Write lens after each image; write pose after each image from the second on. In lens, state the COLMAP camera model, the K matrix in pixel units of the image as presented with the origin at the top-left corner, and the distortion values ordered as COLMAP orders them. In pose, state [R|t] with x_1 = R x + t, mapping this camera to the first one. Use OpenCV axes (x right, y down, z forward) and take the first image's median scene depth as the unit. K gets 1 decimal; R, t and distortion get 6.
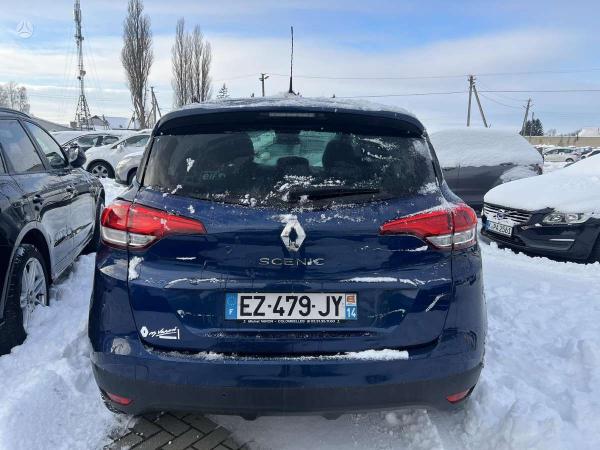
lens RADIAL K [[457.5, 0, 296.6], [0, 457.5, 222.8], [0, 0, 1]] dist [0.012854, -0.019838]
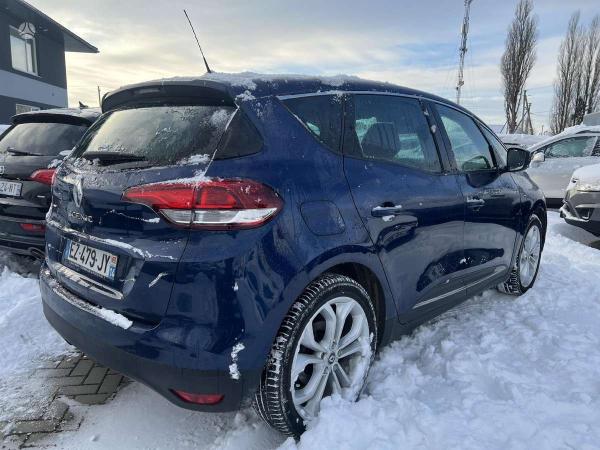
lens RADIAL K [[457.5, 0, 297.7], [0, 457.5, 223.3], [0, 0, 1]] dist [0.012854, -0.019838]
pose [[0.701920, 0.112216, -0.703361, 1.145669], [-0.124672, 0.991623, 0.033789, -0.005607], [0.701260, 0.063972, 0.710029, 0.538332]]
